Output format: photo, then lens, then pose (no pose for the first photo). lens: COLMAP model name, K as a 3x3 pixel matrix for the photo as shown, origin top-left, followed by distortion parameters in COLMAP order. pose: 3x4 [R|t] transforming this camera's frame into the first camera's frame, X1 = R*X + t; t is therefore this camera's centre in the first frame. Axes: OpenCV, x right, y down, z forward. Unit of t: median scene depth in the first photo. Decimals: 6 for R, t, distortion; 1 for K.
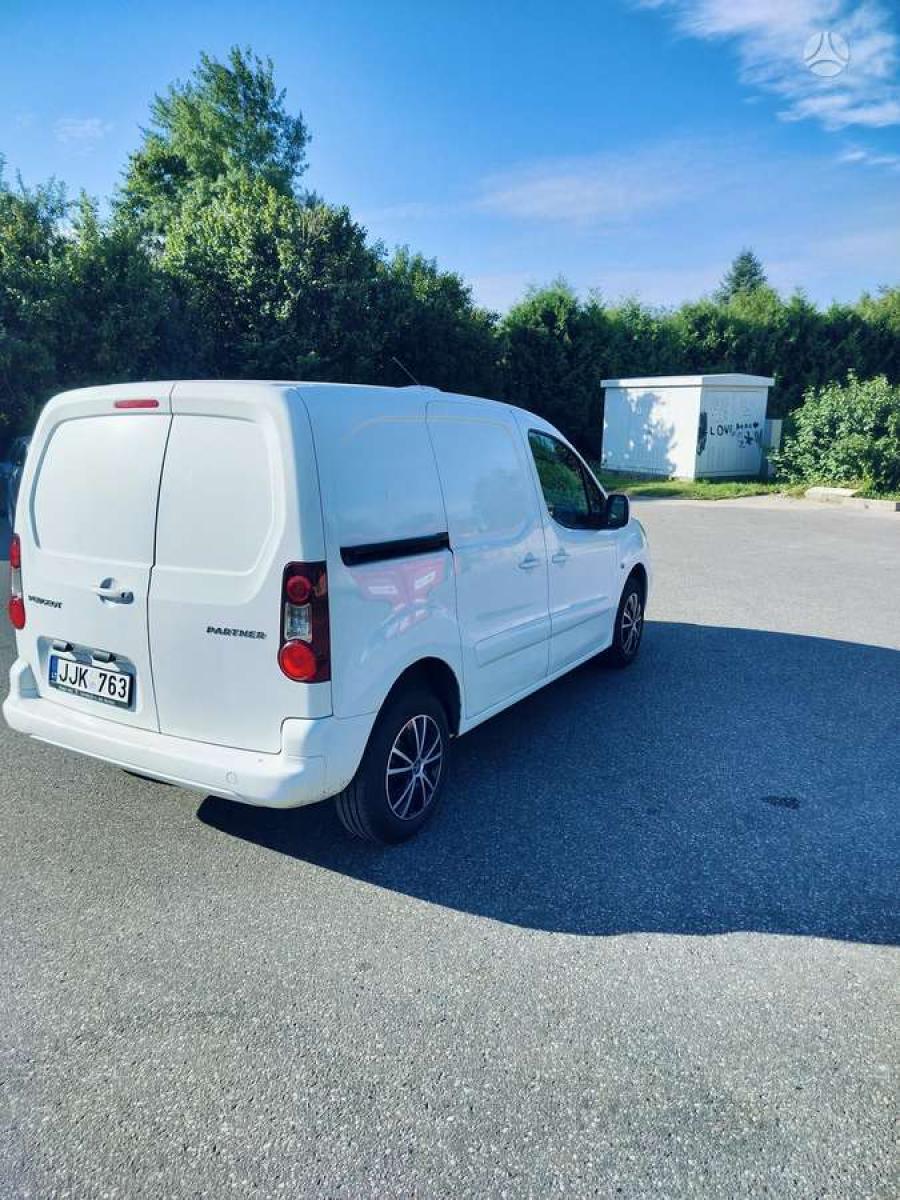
lens RADIAL K [[837.4, 0, 450.0], [0, 837.4, 600.0], [0, 0, 1]] dist [0.049818, -0.069260]
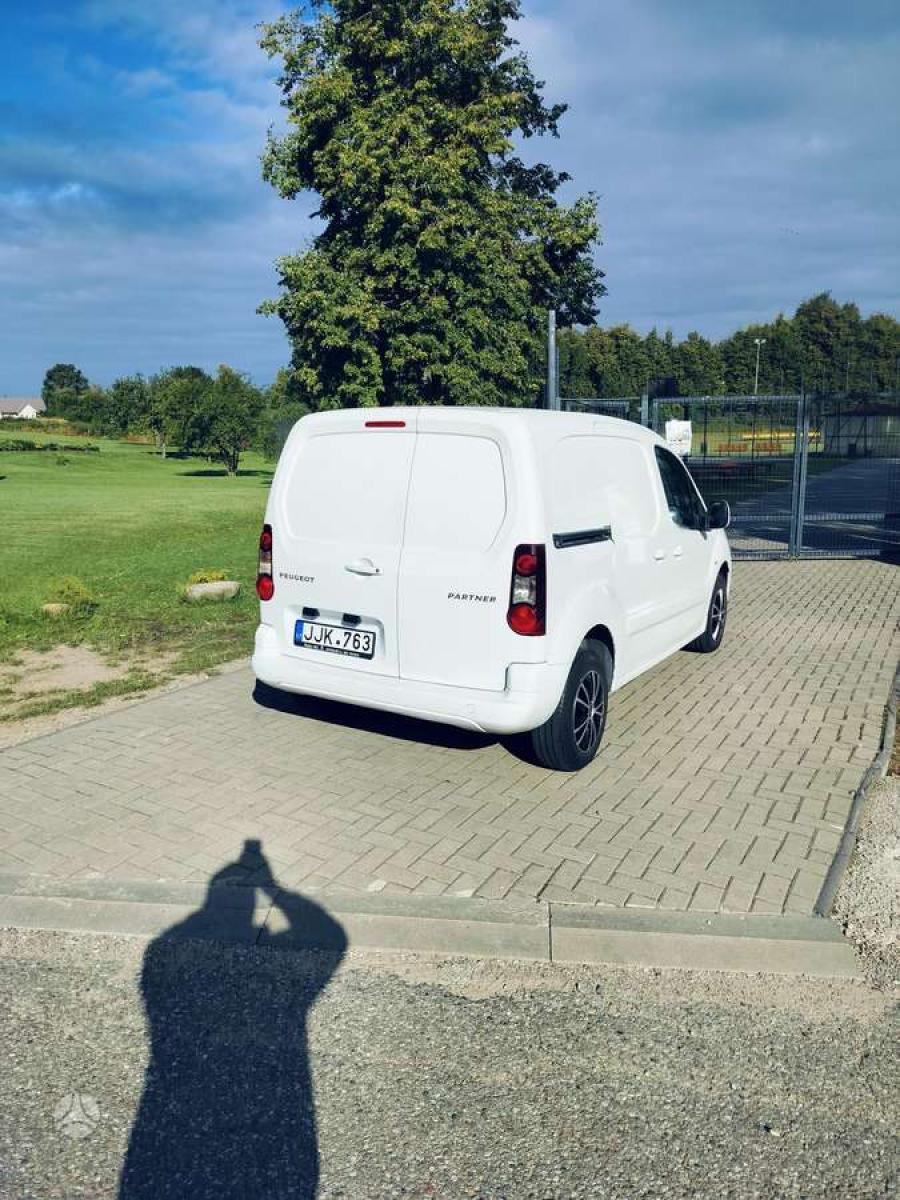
lens RADIAL K [[837.4, 0, 450.0], [0, 837.4, 600.0], [0, 0, 1]] dist [0.049818, -0.069260]
pose [[0.999865, 0.011885, 0.011382, -0.261306], [-0.011648, 0.999718, -0.020715, 0.060213], [-0.011625, 0.020579, 0.999721, -0.271416]]
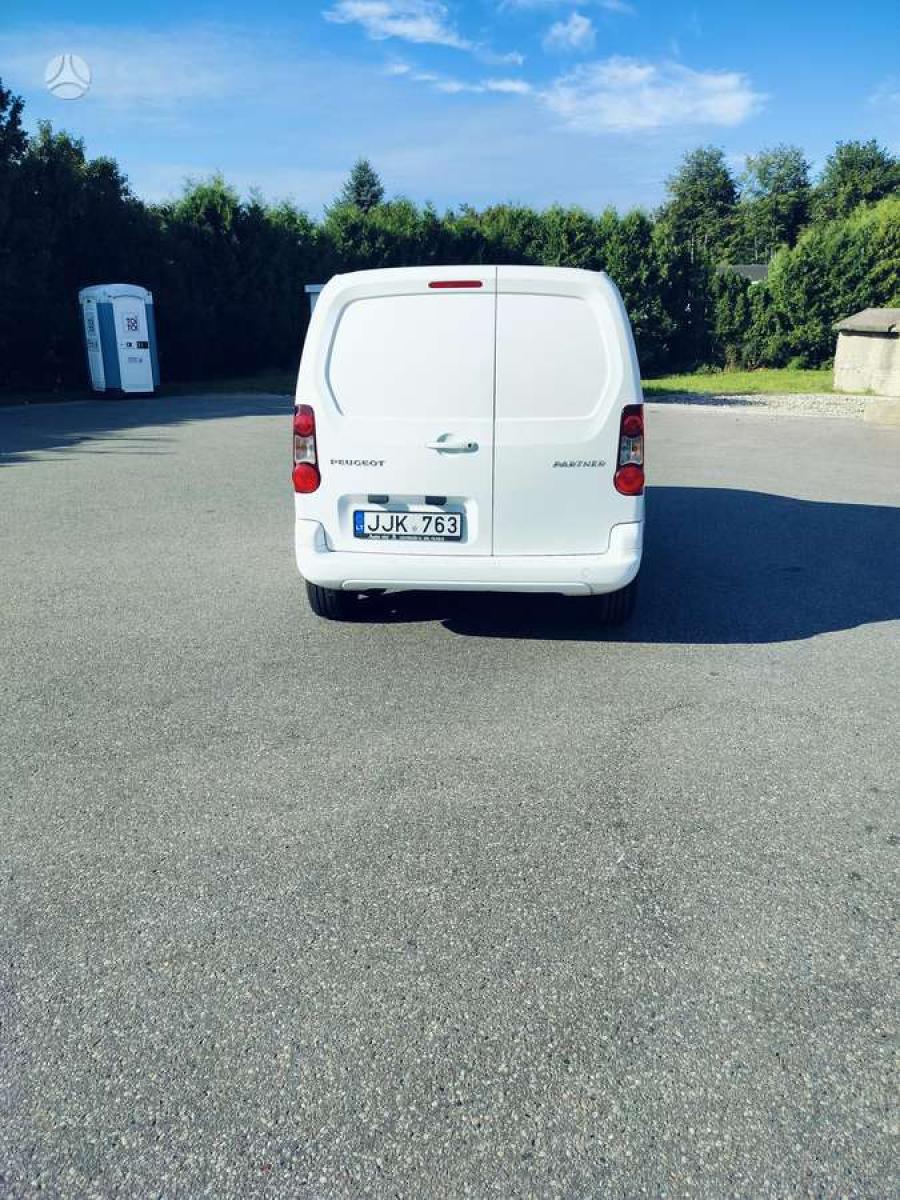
lens RADIAL K [[841.9, 0, 450.0], [0, 841.9, 604.2], [0, 0, 1]] dist [0.065271, -0.080579]
pose [[0.891467, -0.135500, 0.432349, -0.889965], [0.092136, 0.988510, 0.119827, 0.067156], [-0.443618, -0.066987, 0.893709, -0.101207]]
